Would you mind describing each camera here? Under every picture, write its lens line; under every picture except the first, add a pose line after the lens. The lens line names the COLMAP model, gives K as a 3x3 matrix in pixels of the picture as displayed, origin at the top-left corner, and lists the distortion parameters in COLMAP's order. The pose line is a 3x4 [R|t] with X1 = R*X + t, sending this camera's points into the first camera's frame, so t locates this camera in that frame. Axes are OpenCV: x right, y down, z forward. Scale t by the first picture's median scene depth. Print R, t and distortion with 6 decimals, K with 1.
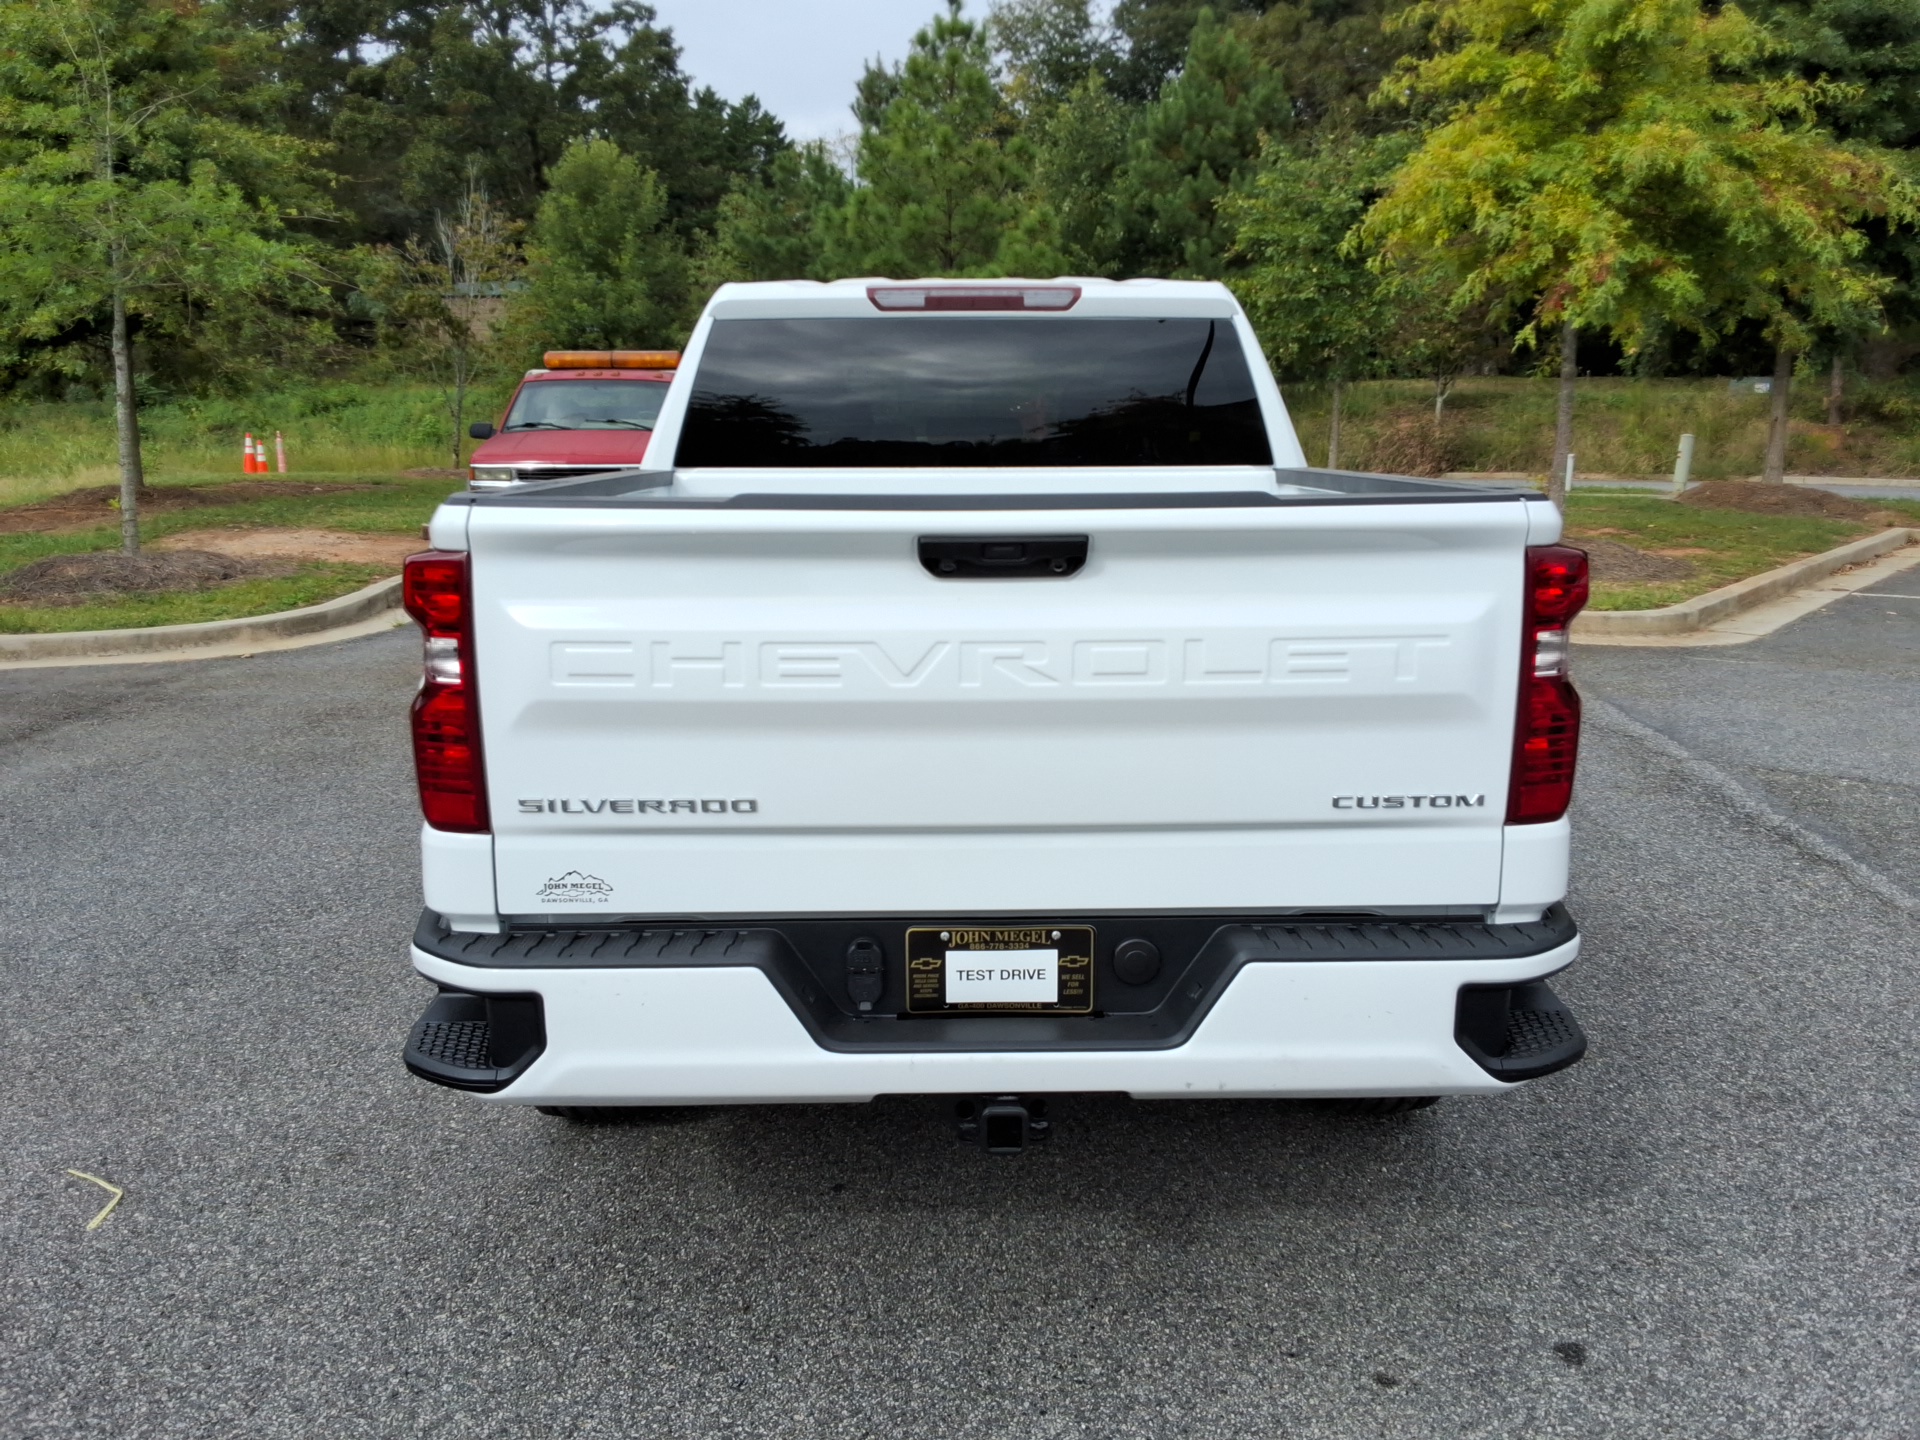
lens RADIAL K [[1549.0, 0, 966.0], [0, 1549.0, 719.6], [0, 0, 1]] dist [0.081341, -0.120922]
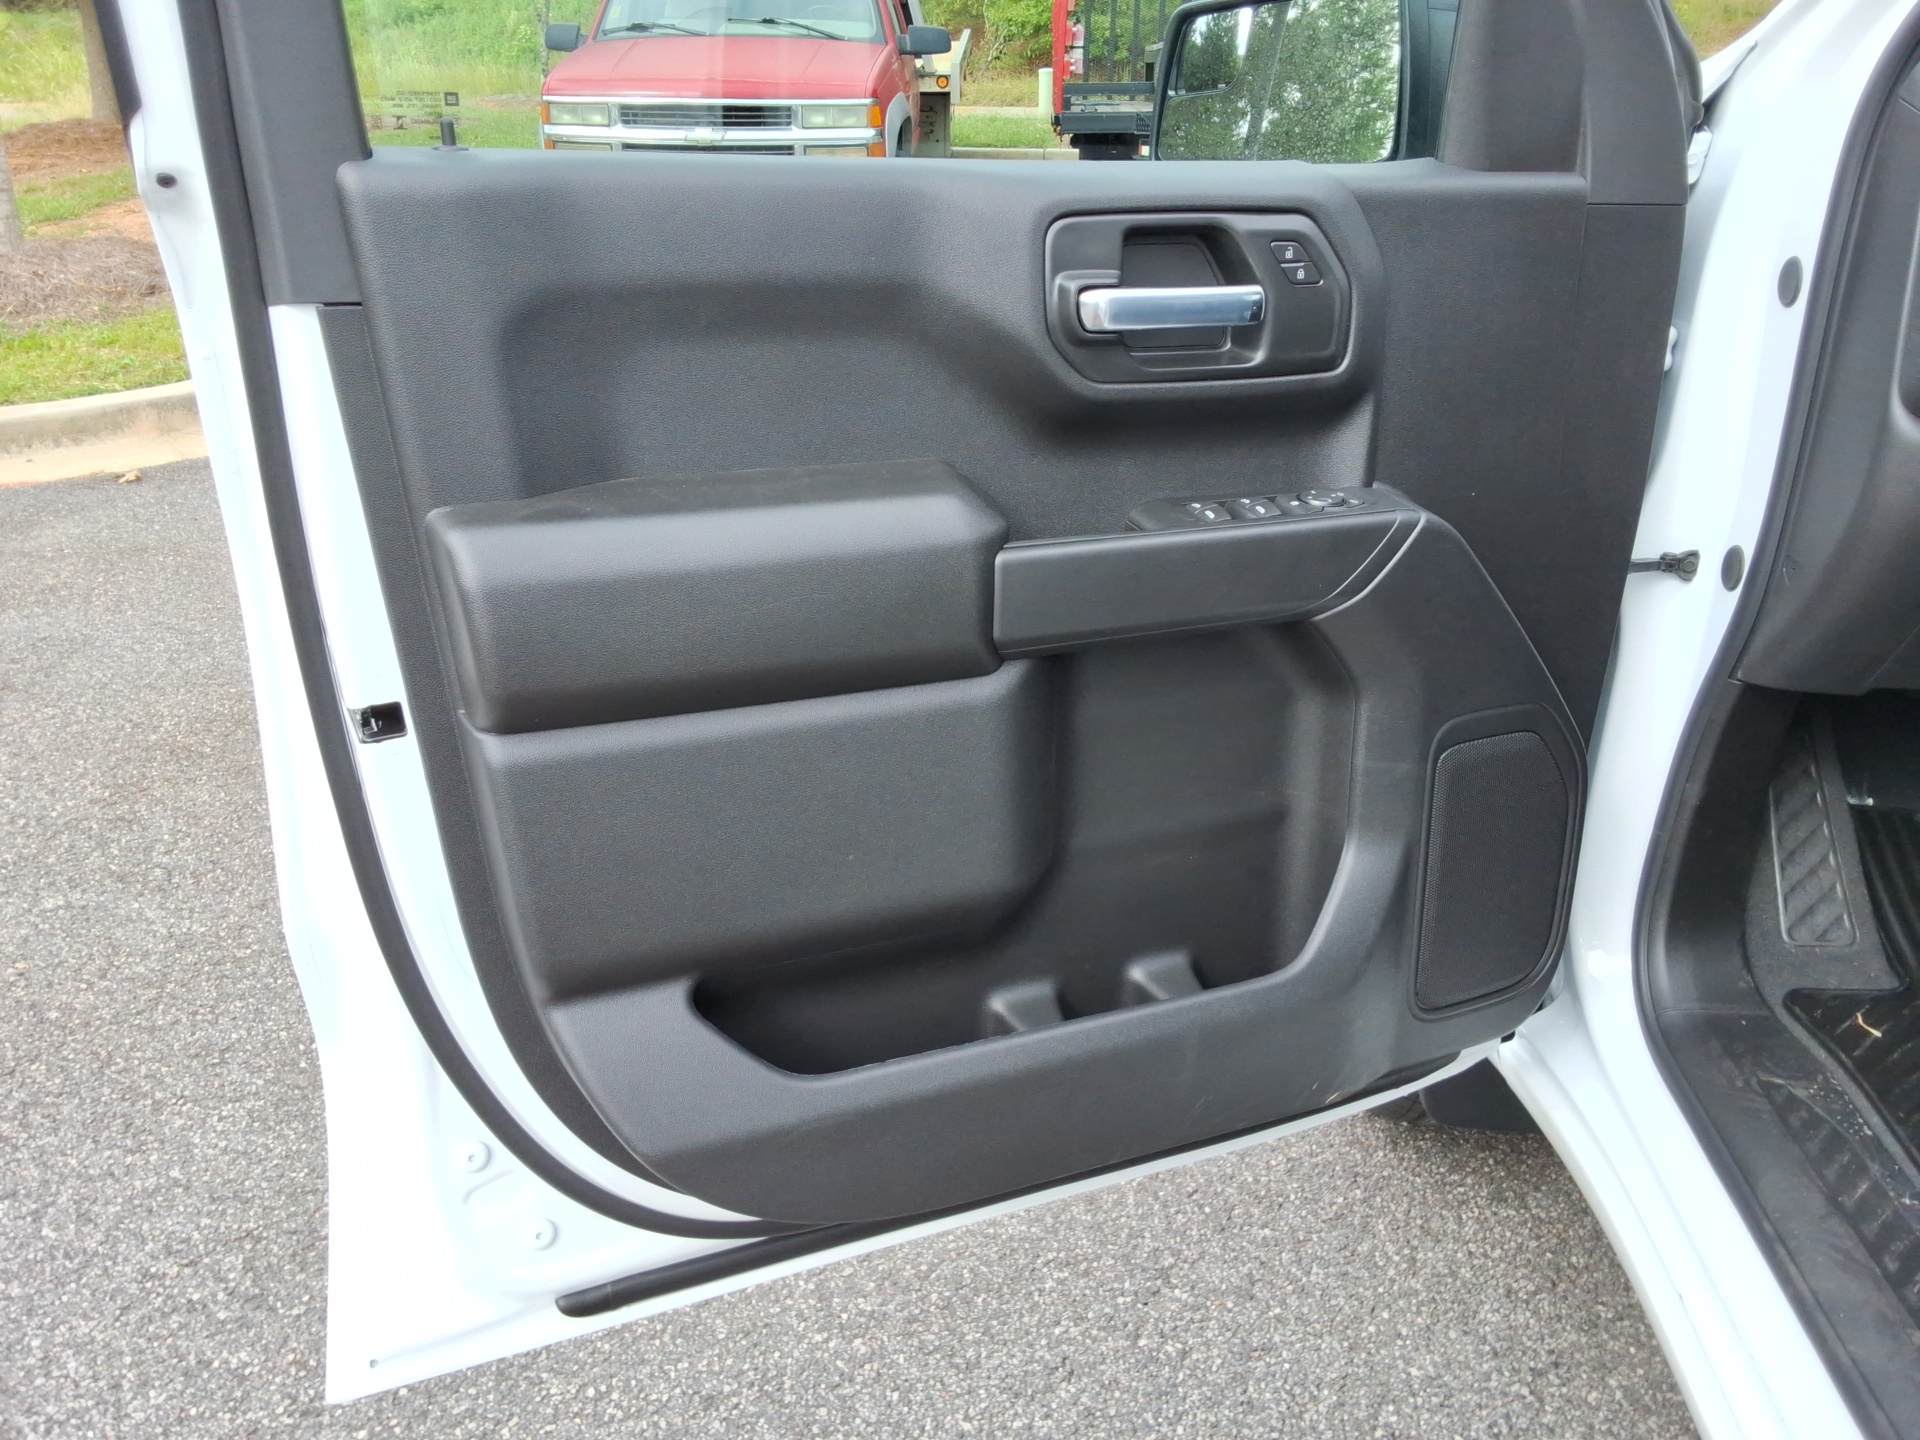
lens RADIAL K [[1549.0, 0, 927.2], [0, 1549.0, 712.7], [0, 0, 1]] dist [0.081341, -0.120922]
pose [[0.994808, 0.046368, -0.090592, -0.119622], [-0.025896, 0.976208, 0.215284, -0.074069], [0.098419, -0.211820, 0.972340, 0.428963]]
